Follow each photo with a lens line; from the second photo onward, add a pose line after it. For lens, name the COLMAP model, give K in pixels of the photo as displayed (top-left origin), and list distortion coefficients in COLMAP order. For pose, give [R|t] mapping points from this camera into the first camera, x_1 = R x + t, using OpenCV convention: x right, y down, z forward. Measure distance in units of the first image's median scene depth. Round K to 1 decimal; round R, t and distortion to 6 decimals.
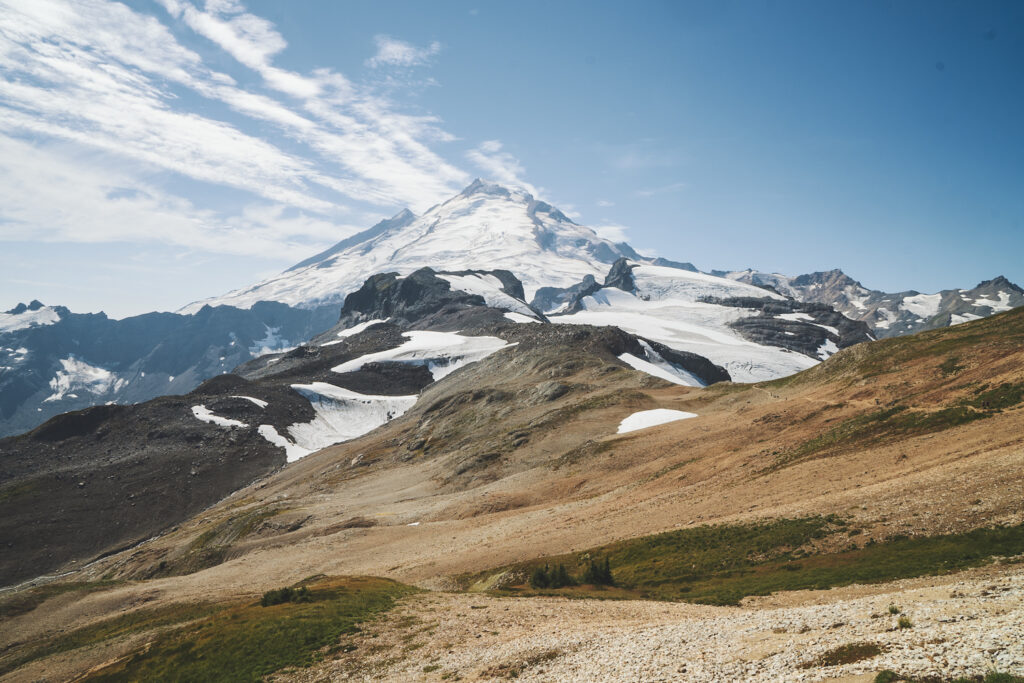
lens RADIAL K [[726.6, 0, 504.1], [0, 726.6, 339.2], [0, 0, 1]] dist [-0.092079, -0.000335]
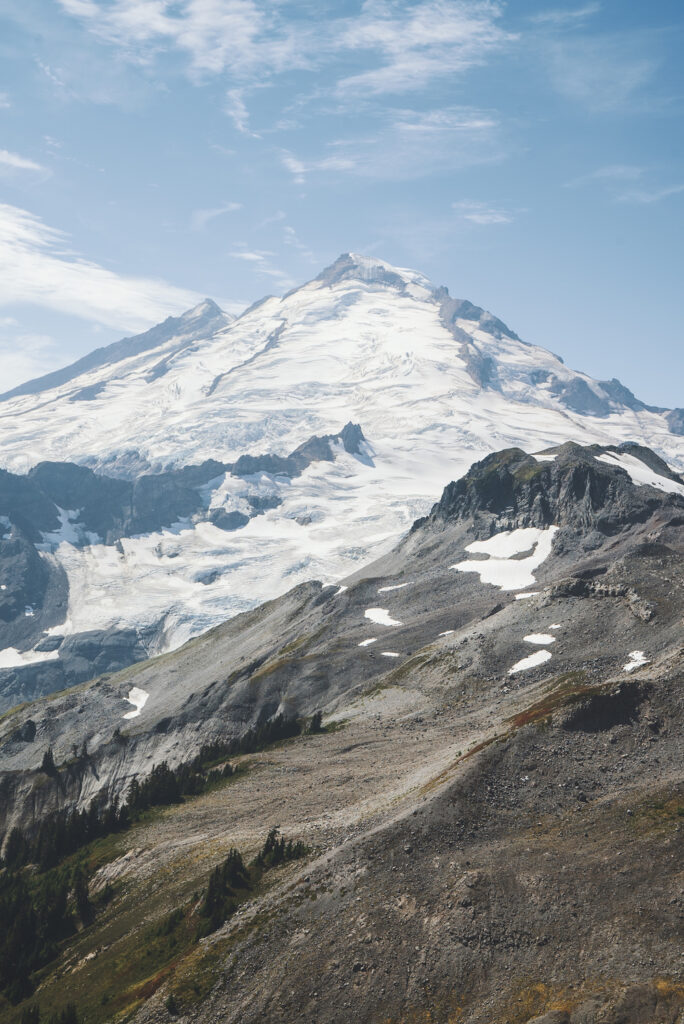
lens RADIAL K [[1301.1, 0, 348.8], [0, 1301.1, 513.2], [0, 0, 1]] dist [0.061009, 0.000000]
pose [[0.998505, 0.039288, 0.038004, -0.081022], [-0.038734, 0.999134, -0.015220, -0.003563], [-0.038569, 0.013726, 0.999162, -0.026262]]
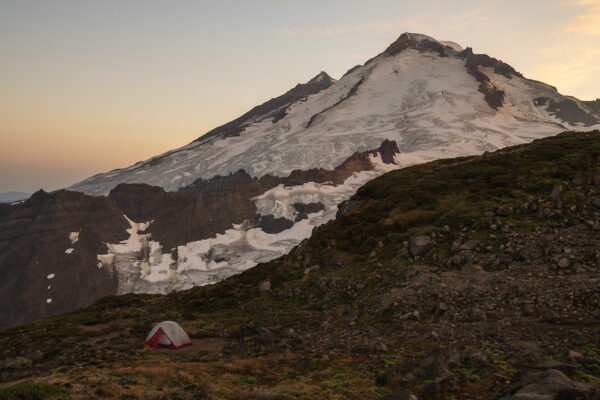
lens RADIAL K [[654.7, 0, 299.9], [0, 654.7, 197.5], [0, 0, 1]] dist [0.021334, 0.000000]
pose [[0.986630, 0.000596, -0.162978, -0.038954], [-0.001534, 0.999983, -0.005633, -0.021606], [0.162972, 0.005807, 0.986614, 0.236074]]
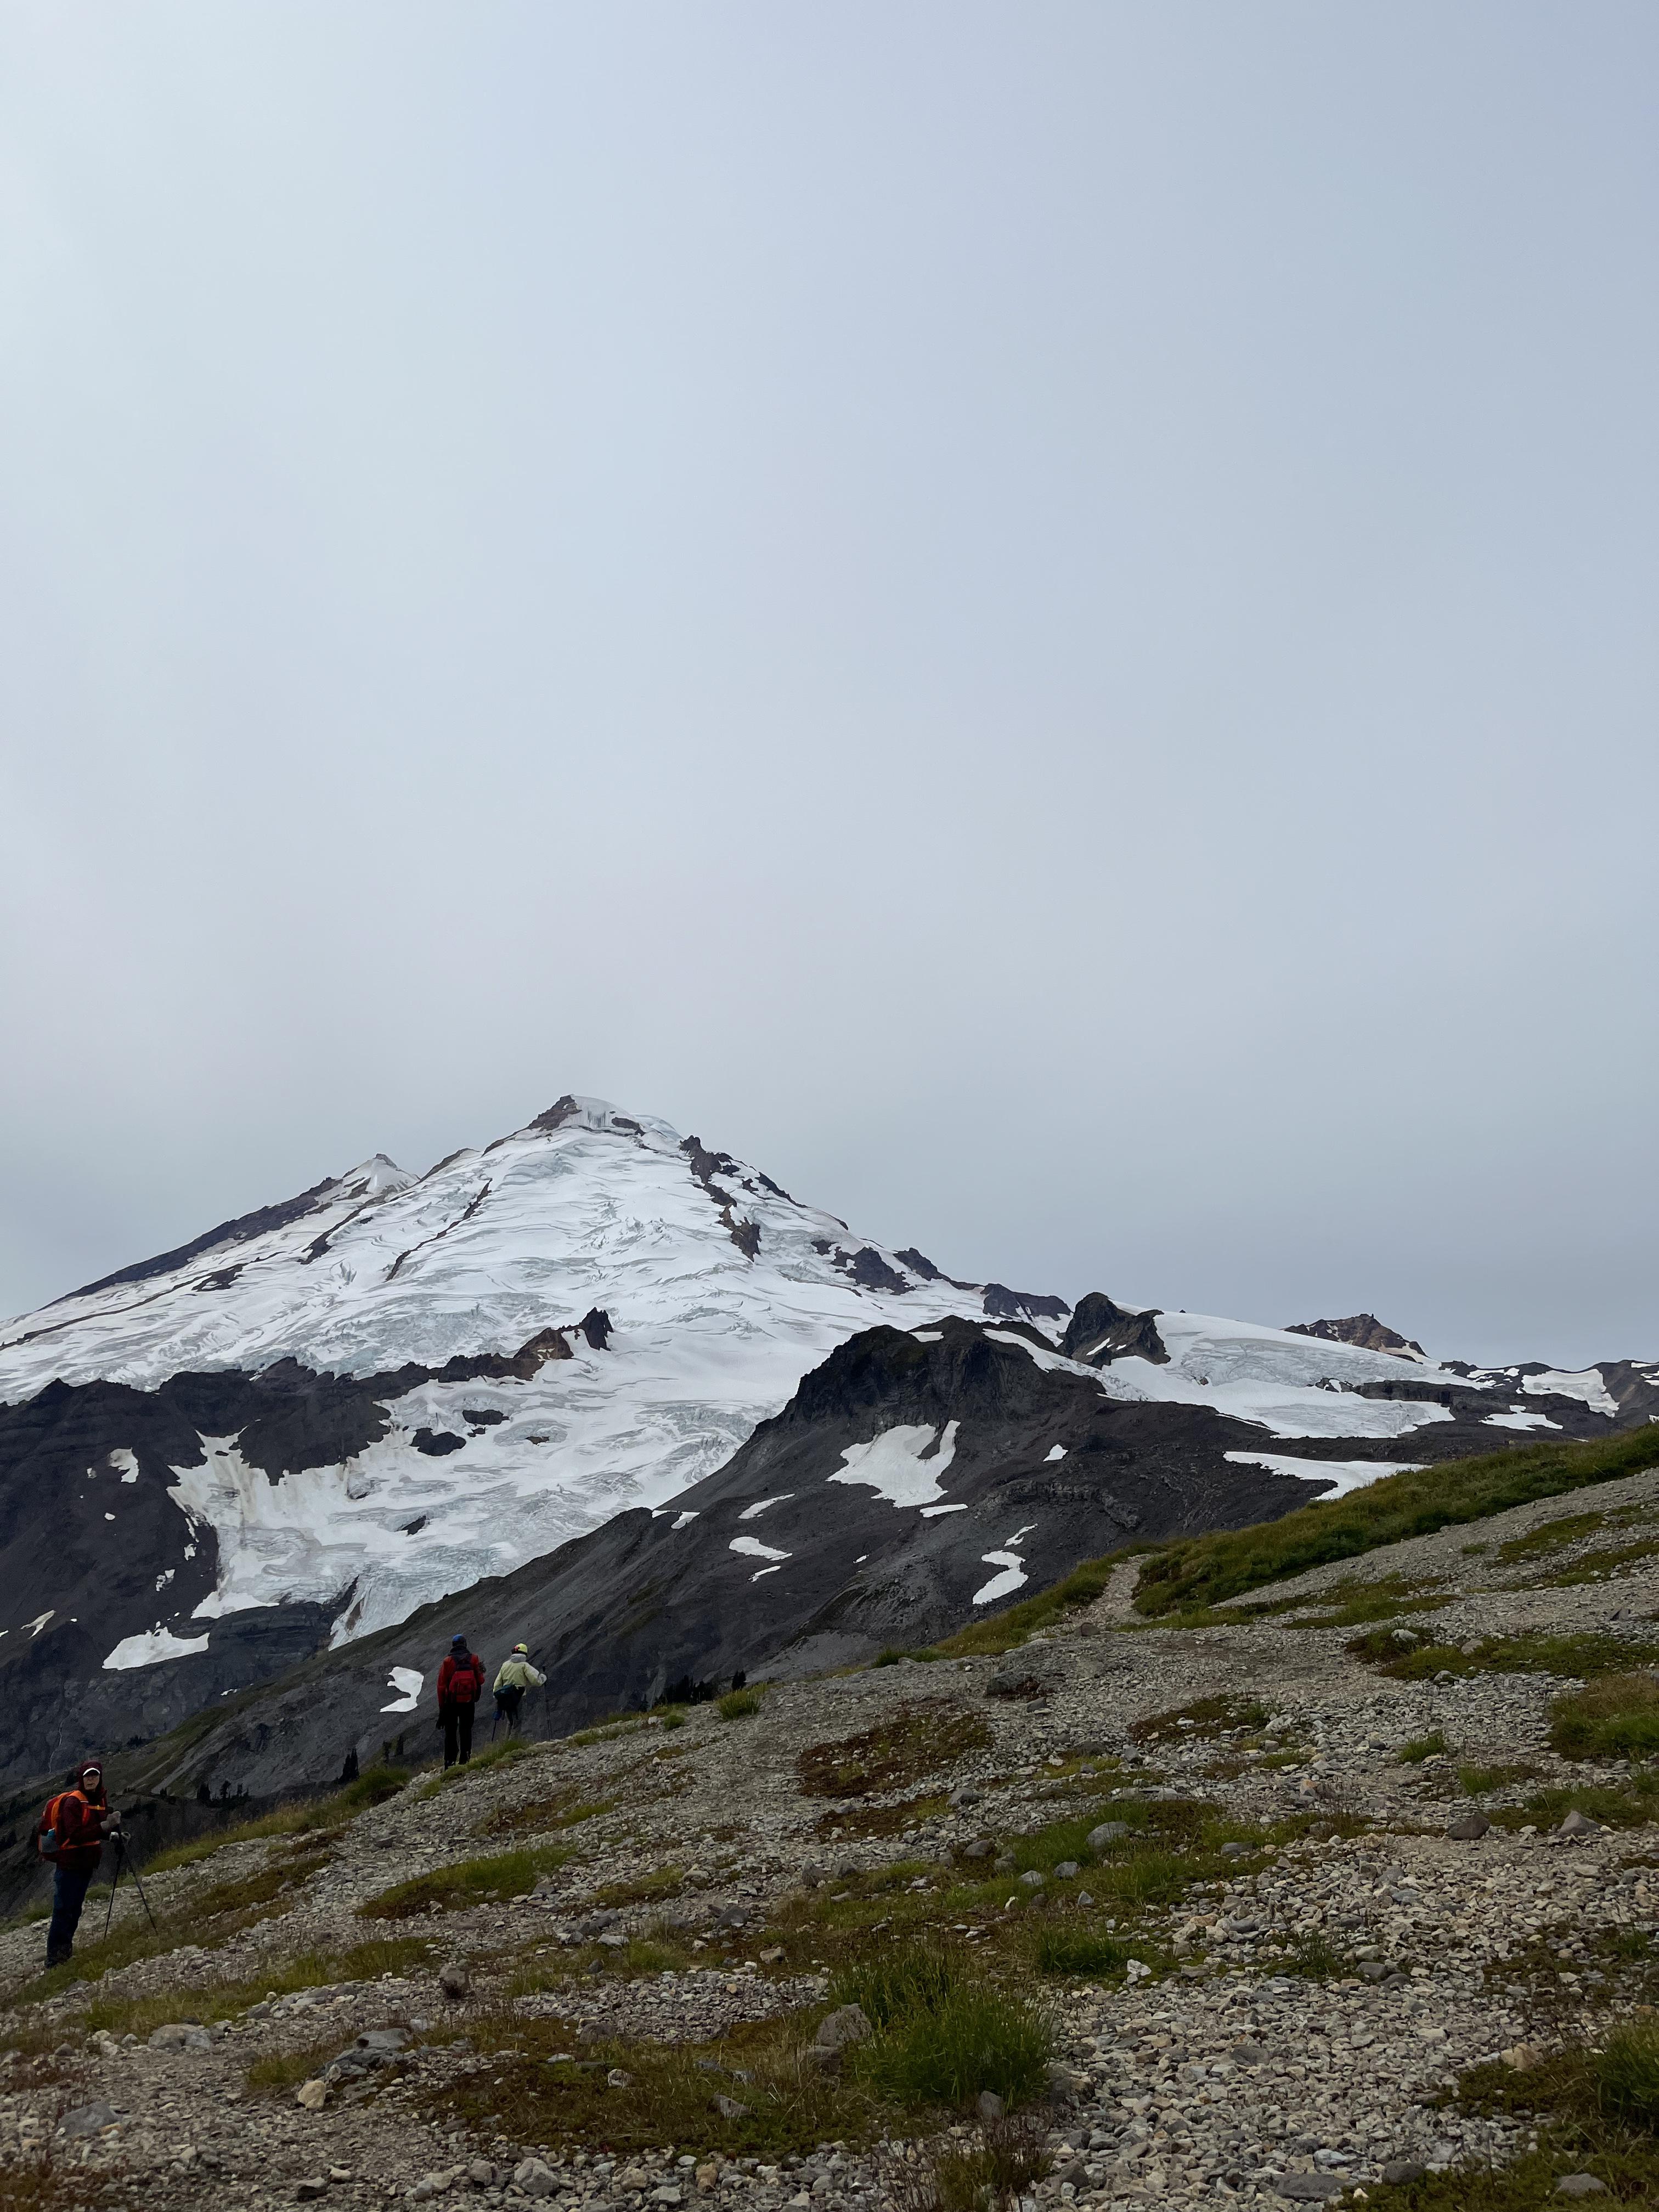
lens RADIAL K [[1678.6, 0, 825.9], [0, 1678.6, 1113.3], [0, 0, 1]] dist [0.048378, -0.008756]
pose [[0.979429, 0.042146, 0.197341, -0.103363], [-0.000980, 0.978928, -0.204205, -0.000097], [-0.201789, 0.199811, 0.958831, -0.028913]]
